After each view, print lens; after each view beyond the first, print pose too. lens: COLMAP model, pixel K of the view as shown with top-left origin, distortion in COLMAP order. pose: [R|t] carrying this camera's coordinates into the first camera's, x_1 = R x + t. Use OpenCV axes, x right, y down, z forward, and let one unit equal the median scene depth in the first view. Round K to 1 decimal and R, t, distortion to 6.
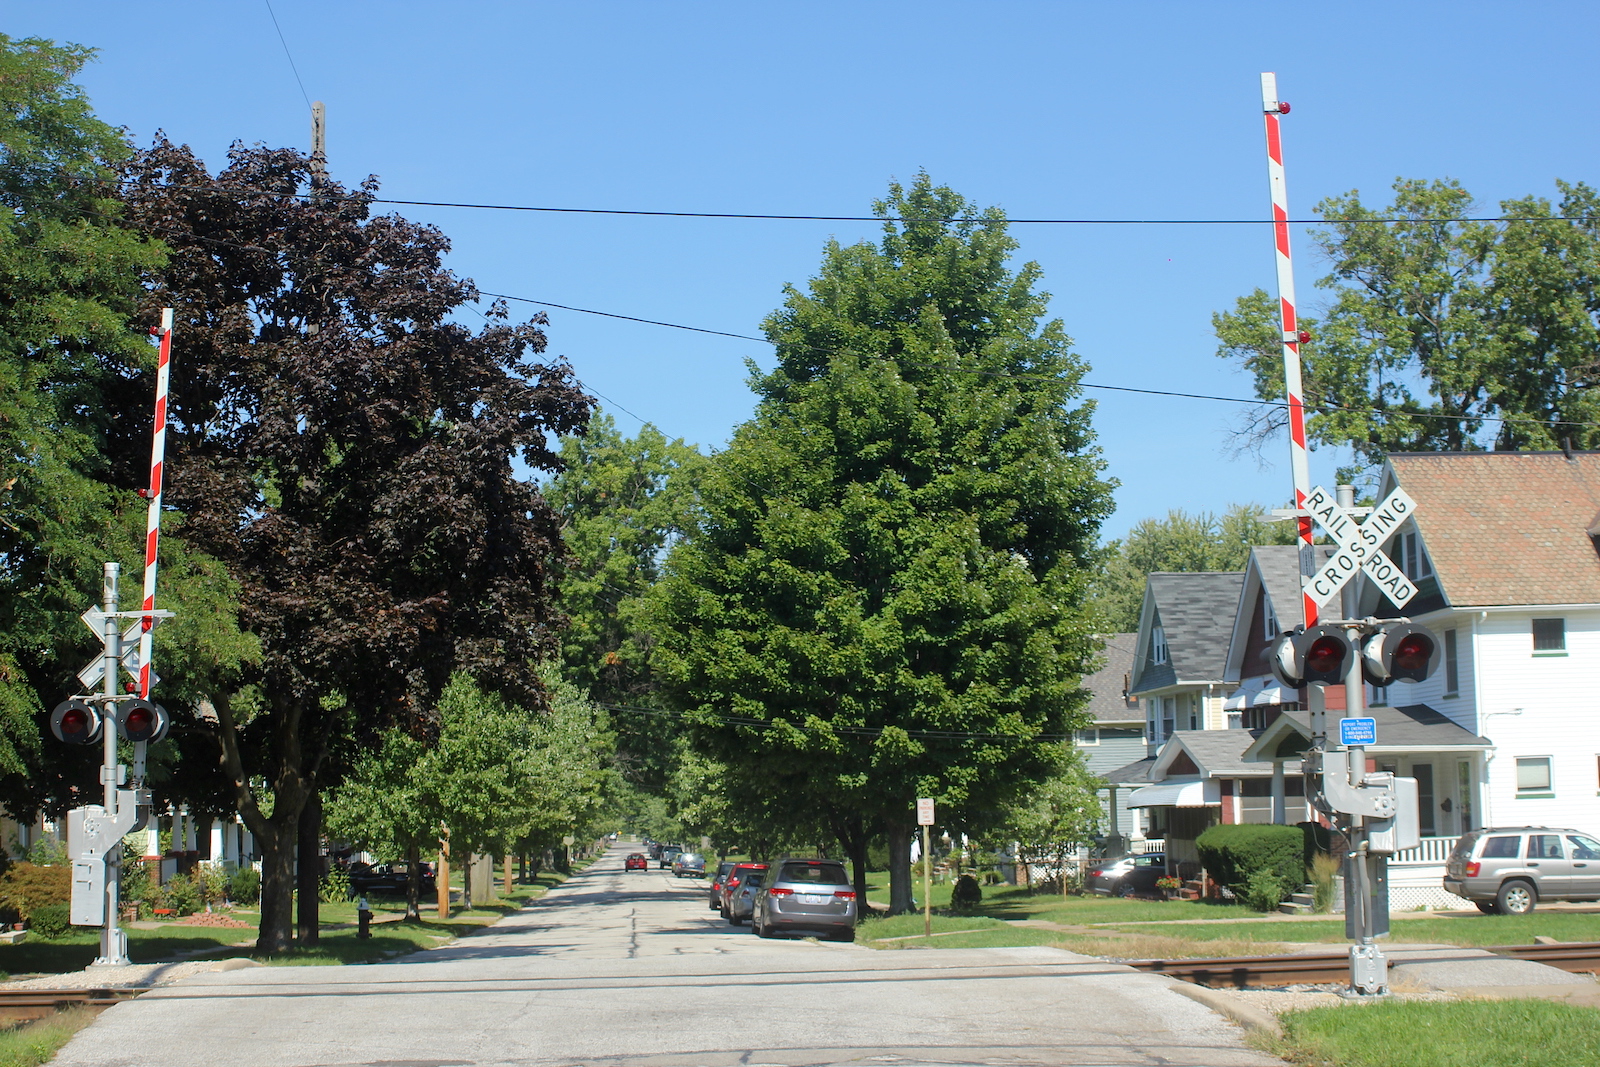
lens RADIAL K [[2527.9, 0, 807.5], [0, 2527.9, 526.4], [0, 0, 1]] dist [-0.147924, 0.000000]
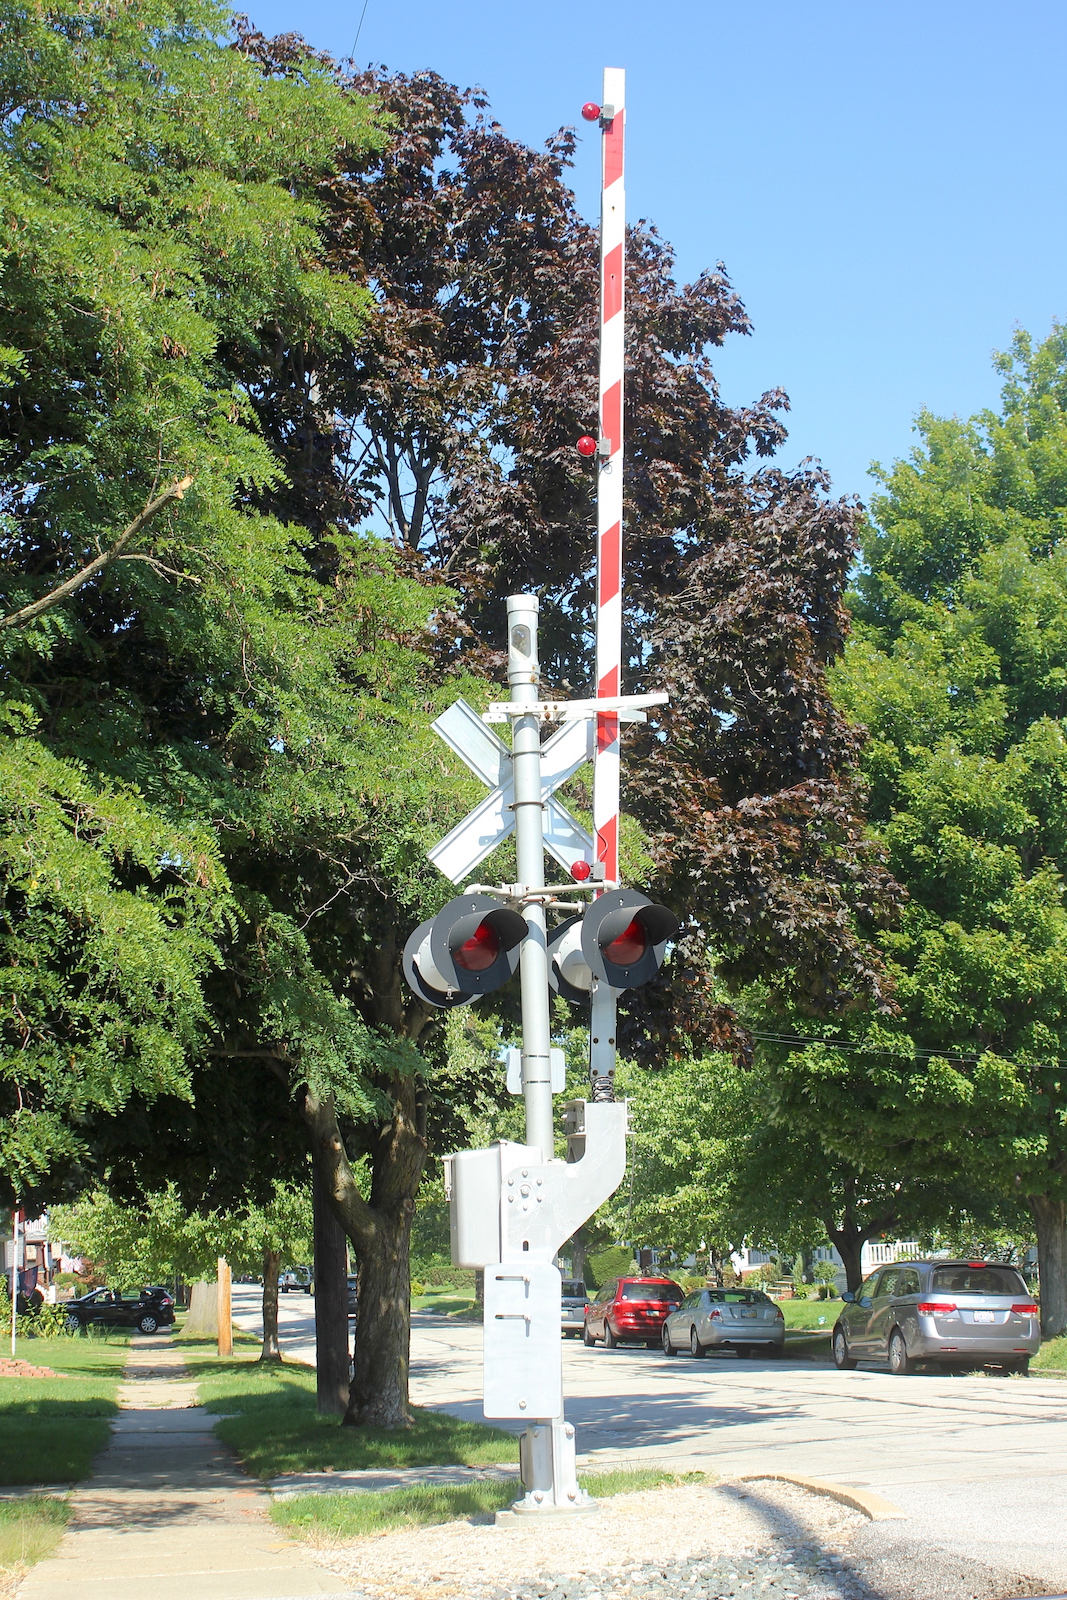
lens RADIAL K [[2527.9, 0, 523.3], [0, 2527.9, 794.7], [0, 0, 1]] dist [-0.147924, 0.000000]
pose [[0.996969, -0.004155, 0.077692, -0.051721], [0.008811, 0.998179, -0.059677, 0.012738], [-0.077302, 0.060181, 0.995190, 0.091013]]
